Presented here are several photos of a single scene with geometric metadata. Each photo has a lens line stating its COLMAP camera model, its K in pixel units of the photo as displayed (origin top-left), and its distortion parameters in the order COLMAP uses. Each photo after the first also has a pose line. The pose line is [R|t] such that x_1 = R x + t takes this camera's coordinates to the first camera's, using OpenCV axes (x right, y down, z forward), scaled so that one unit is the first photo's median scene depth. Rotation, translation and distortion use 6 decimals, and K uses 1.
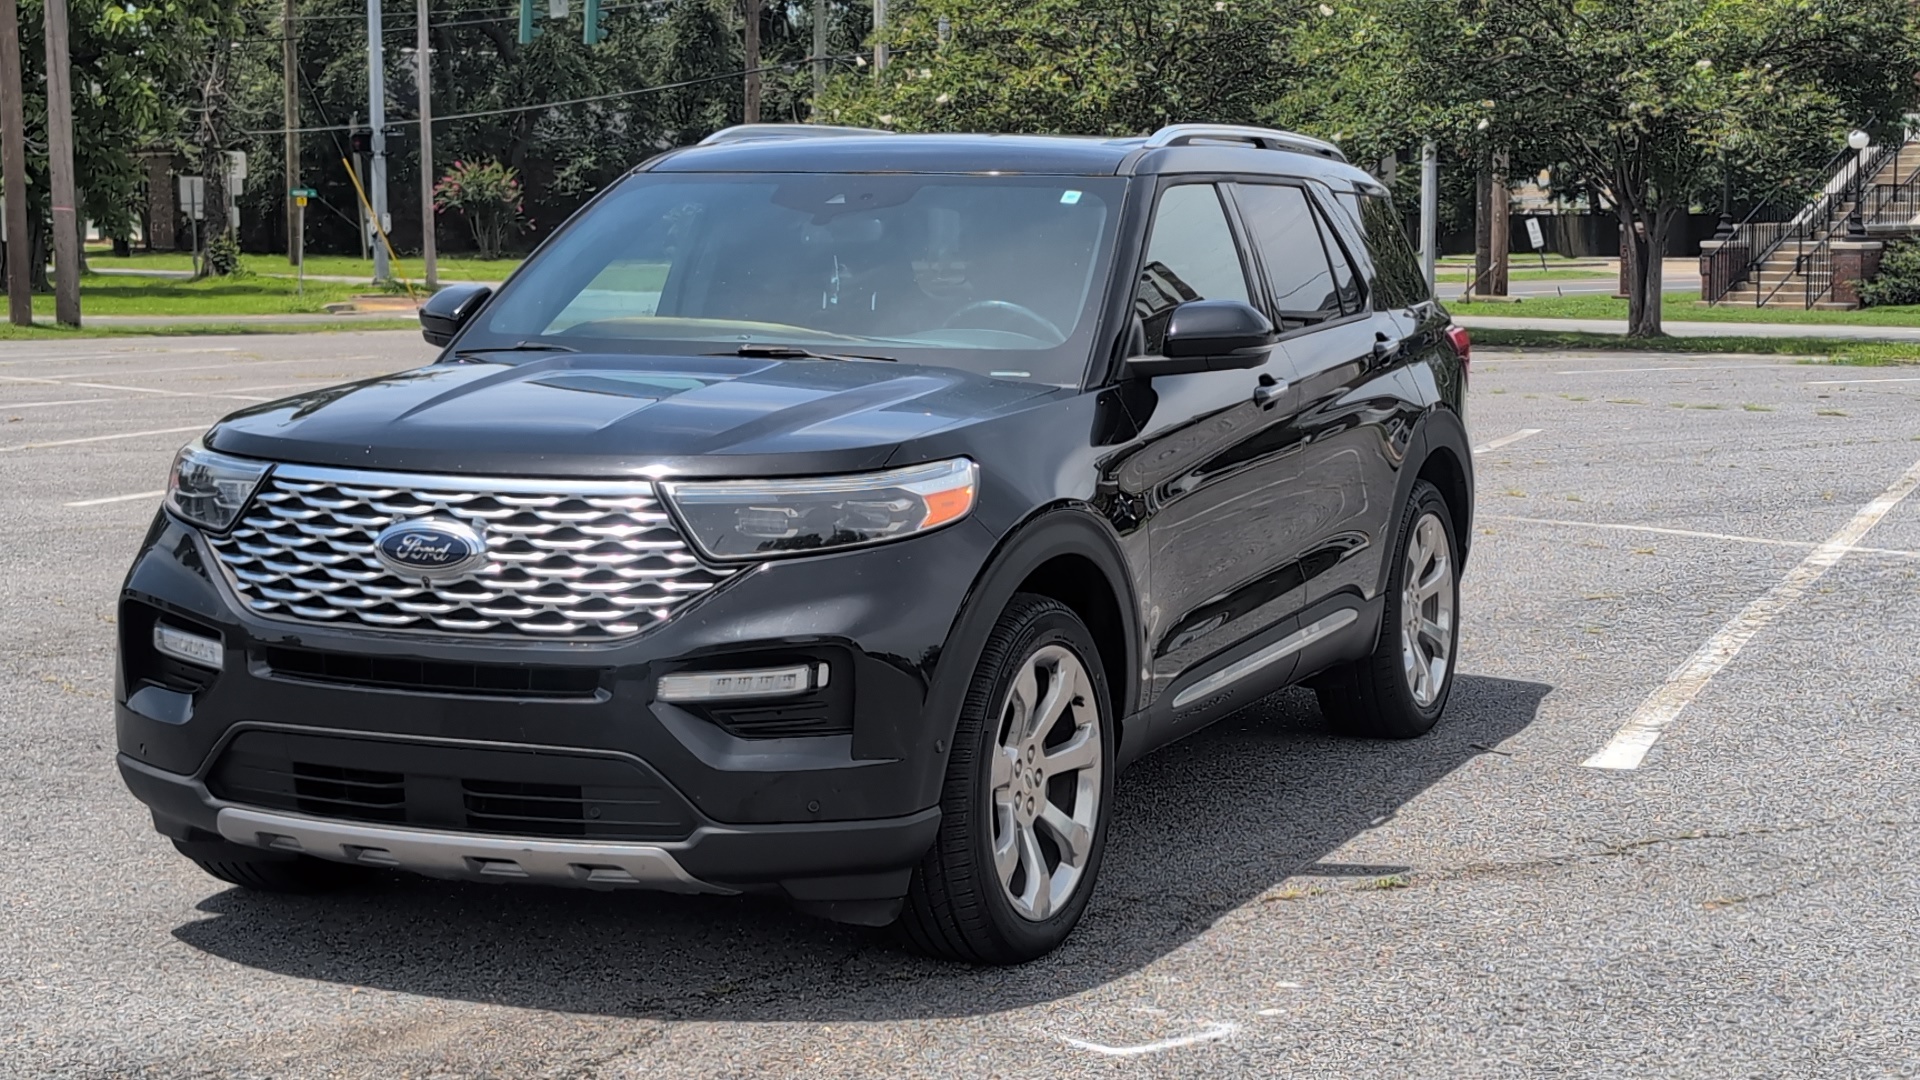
lens RADIAL K [[3175.2, 0, 947.9], [0, 3175.2, 540.9], [0, 0, 1]] dist [0.017997, 0.000000]
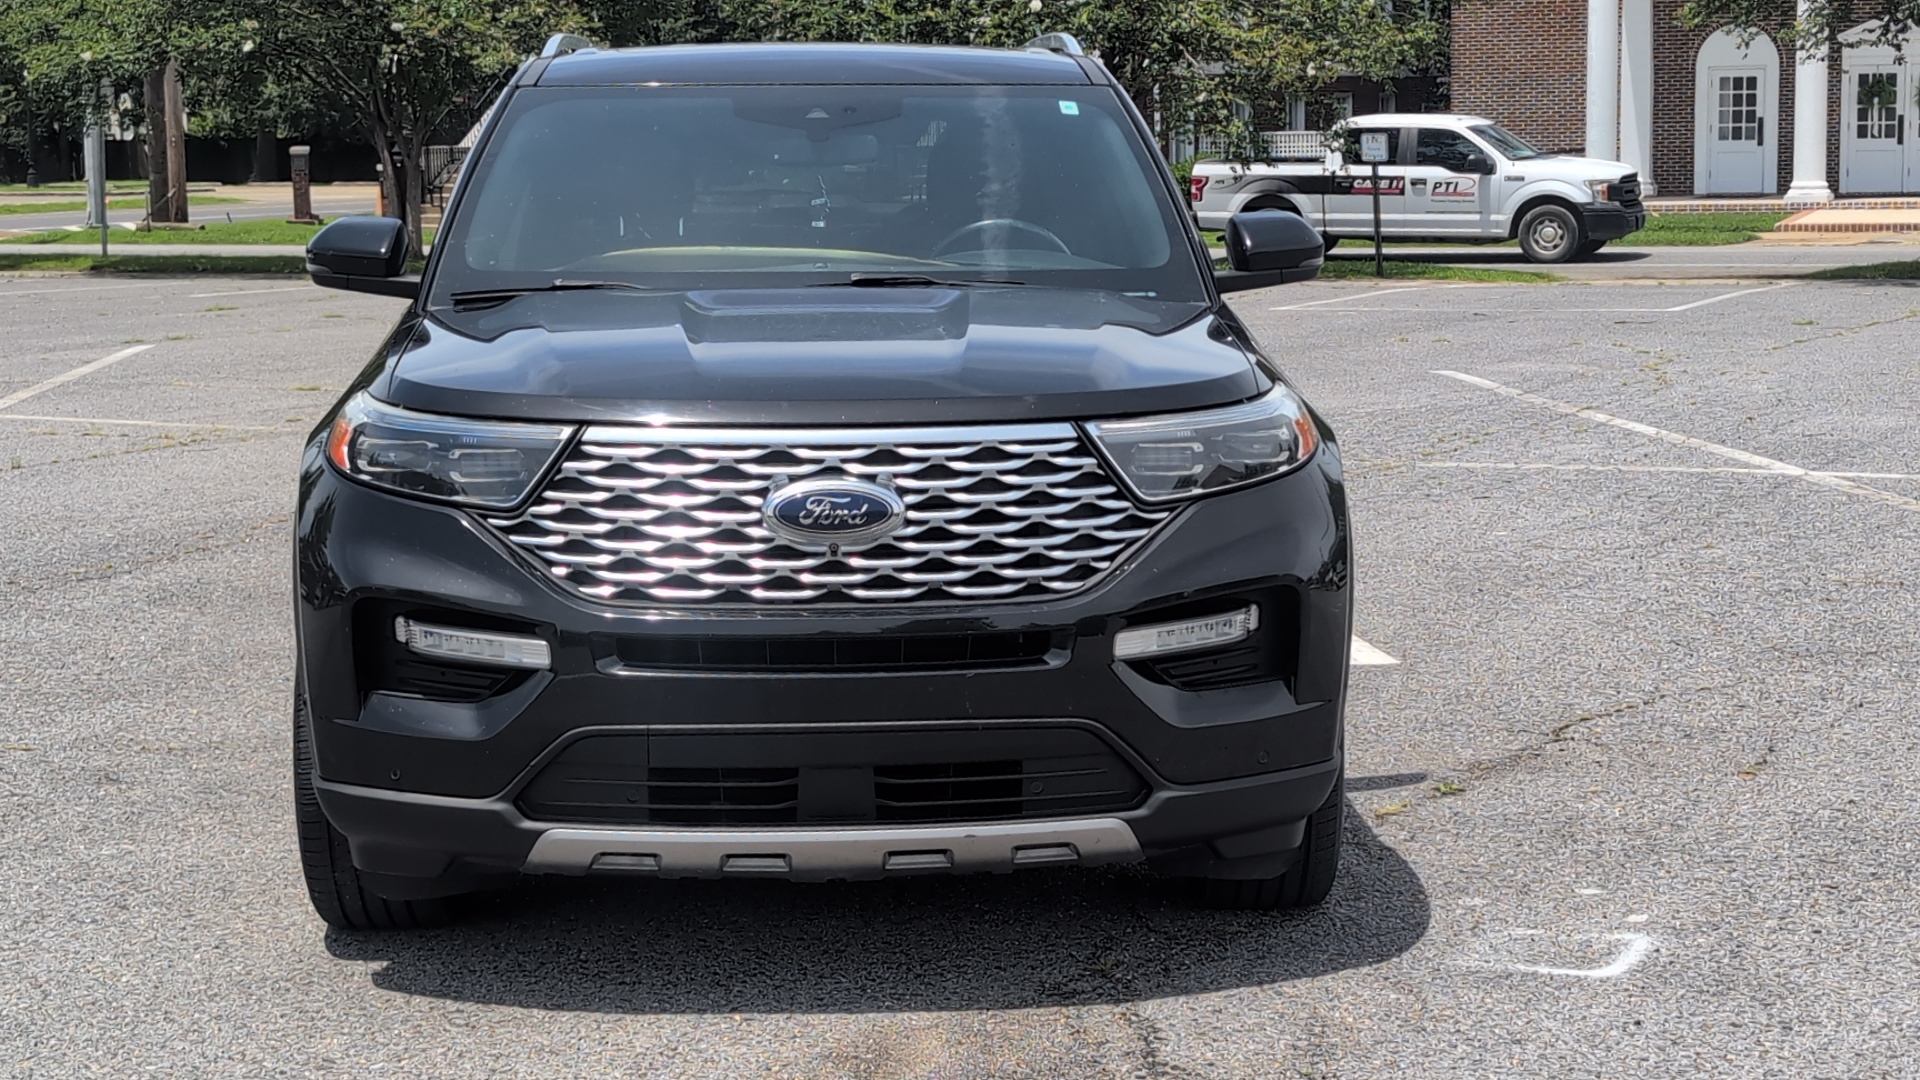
lens RADIAL K [[3175.2, 0, 967.7], [0, 3175.2, 540.8], [0, 0, 1]] dist [0.017997, 0.000000]
pose [[0.889013, -0.065722, 0.453140, -0.532667], [0.055130, 0.997810, 0.036561, -0.019848], [-0.454551, -0.007522, 0.890689, 0.192959]]
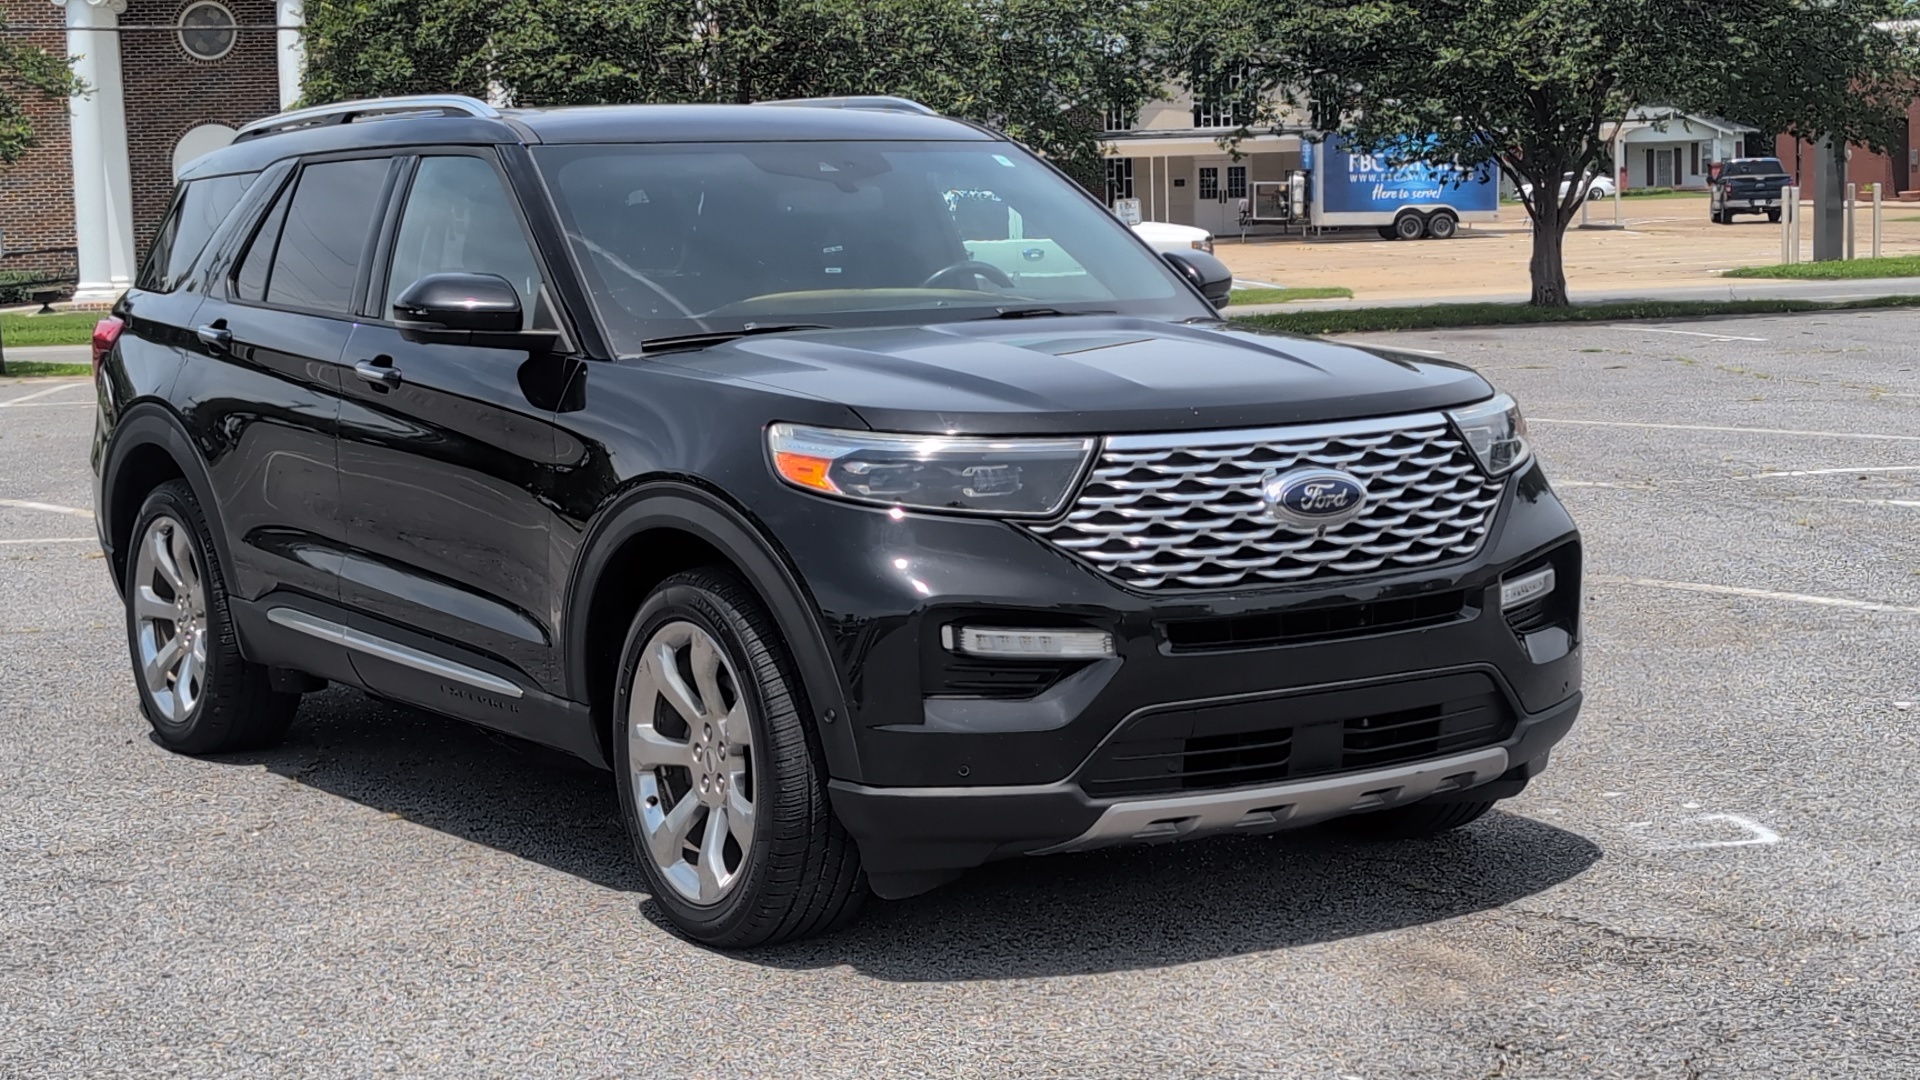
lens RADIAL K [[3175.2, 0, 950.8], [0, 3175.2, 538.0], [0, 0, 1]] dist [0.017997, 0.000000]
pose [[0.569561, -0.106762, 0.814986, -1.055910], [0.116517, 0.992003, 0.048522, -0.047499], [-0.813649, 0.067324, 0.577445, 0.512185]]
